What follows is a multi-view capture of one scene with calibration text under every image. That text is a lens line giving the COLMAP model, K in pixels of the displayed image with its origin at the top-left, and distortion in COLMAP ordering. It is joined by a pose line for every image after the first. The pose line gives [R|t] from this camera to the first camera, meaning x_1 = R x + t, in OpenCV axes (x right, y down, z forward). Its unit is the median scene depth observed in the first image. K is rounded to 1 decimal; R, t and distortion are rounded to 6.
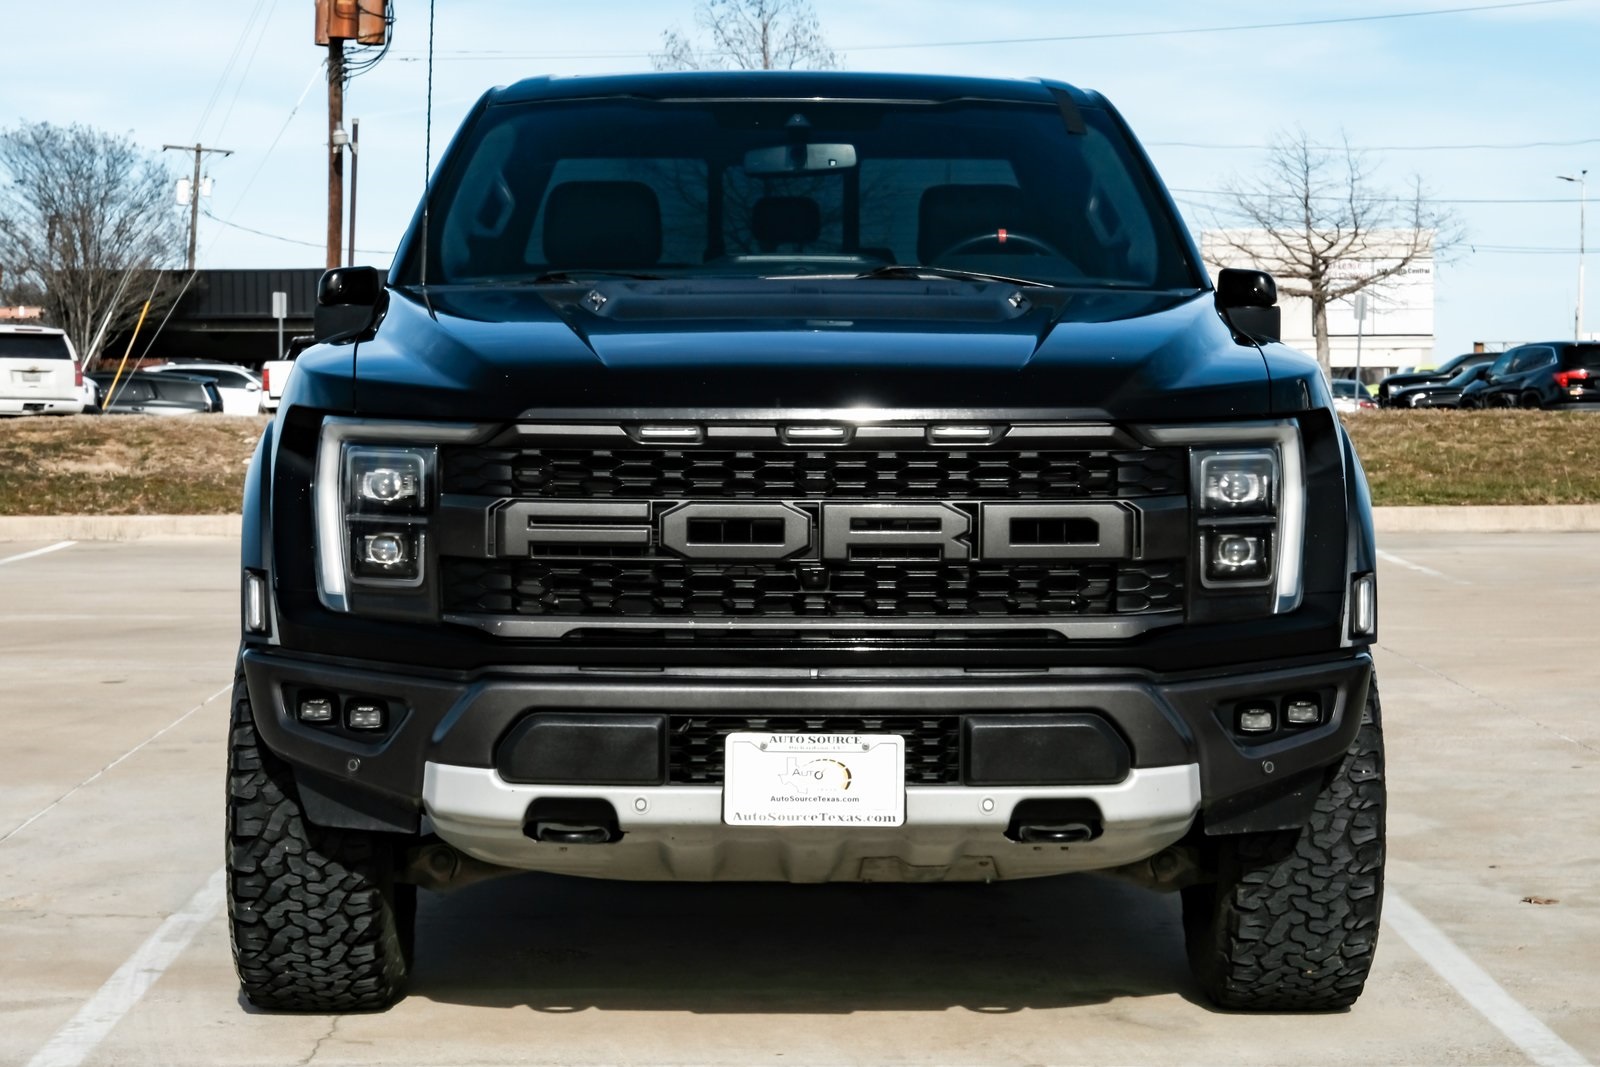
lens RADIAL K [[3873.2, 0, 800.0], [0, 3873.2, 533.5], [0, 0, 1]] dist [0.094514, 0.510242]
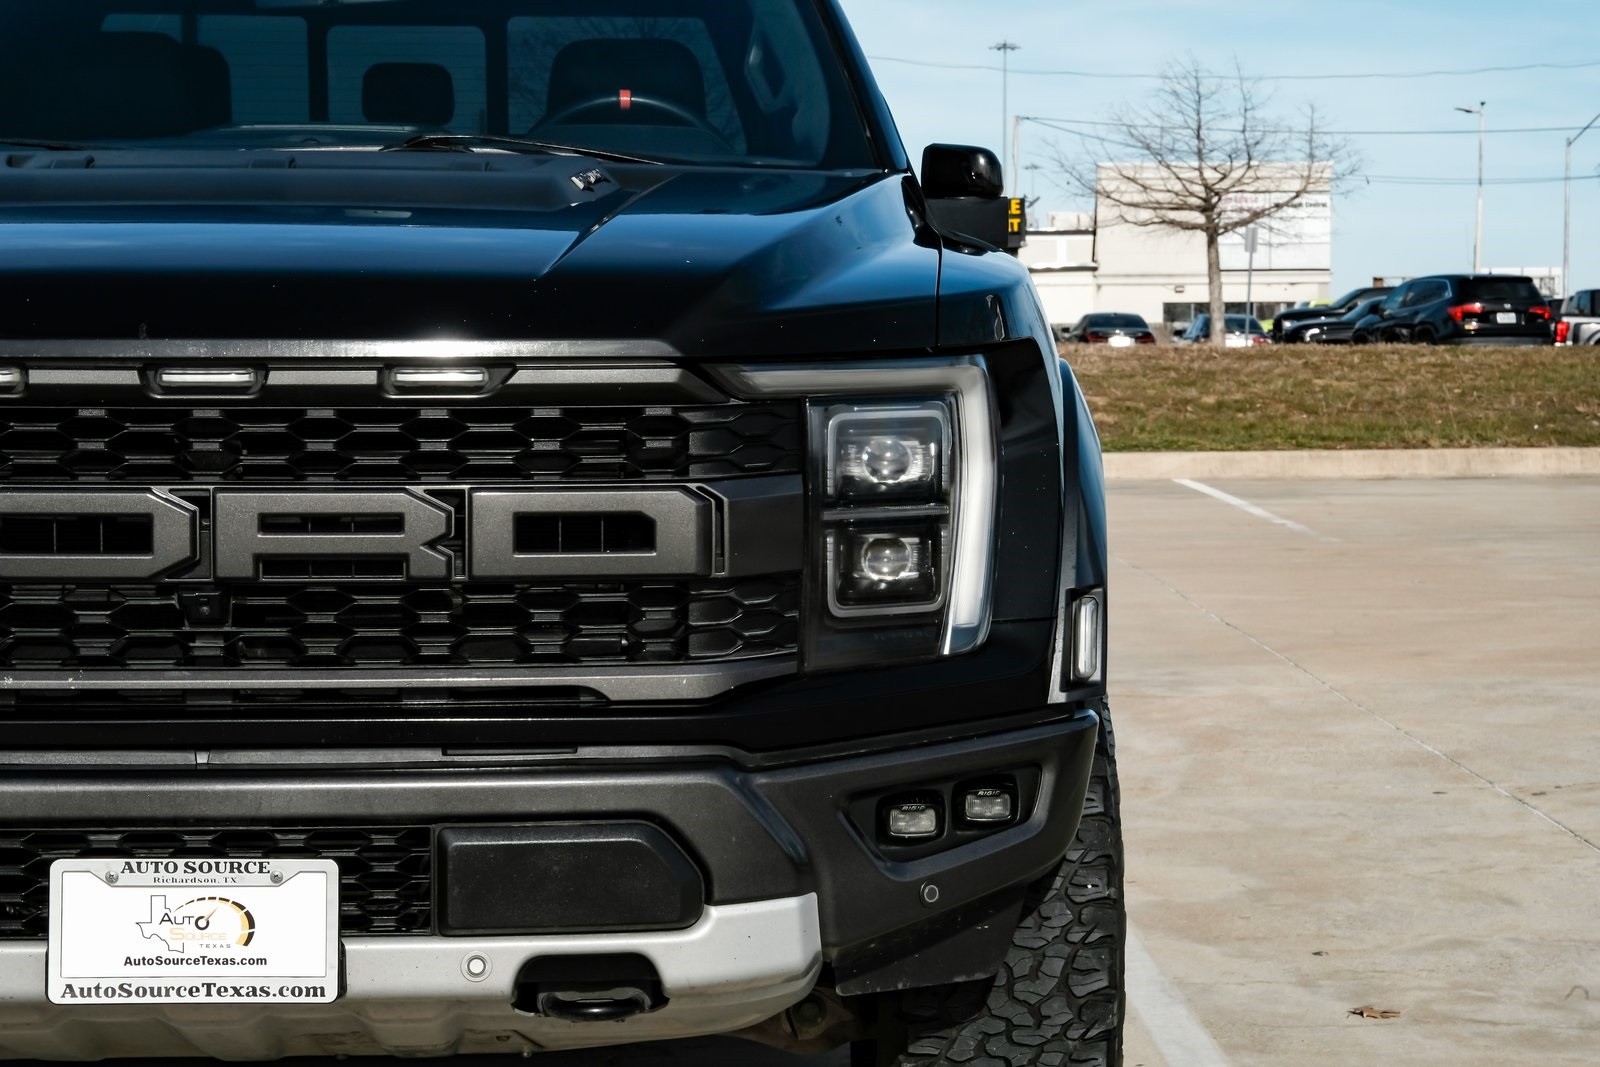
lens RADIAL K [[3783.5, 0, 800.0], [0, 3783.5, 533.5], [0, 0, 1]] dist [0.100187, 0.475986]
pose [[0.999794, -0.002407, 0.020164, 0.084799], [0.002054, 0.999844, 0.017519, -0.010847], [-0.020203, -0.017474, 0.999643, 0.362436]]
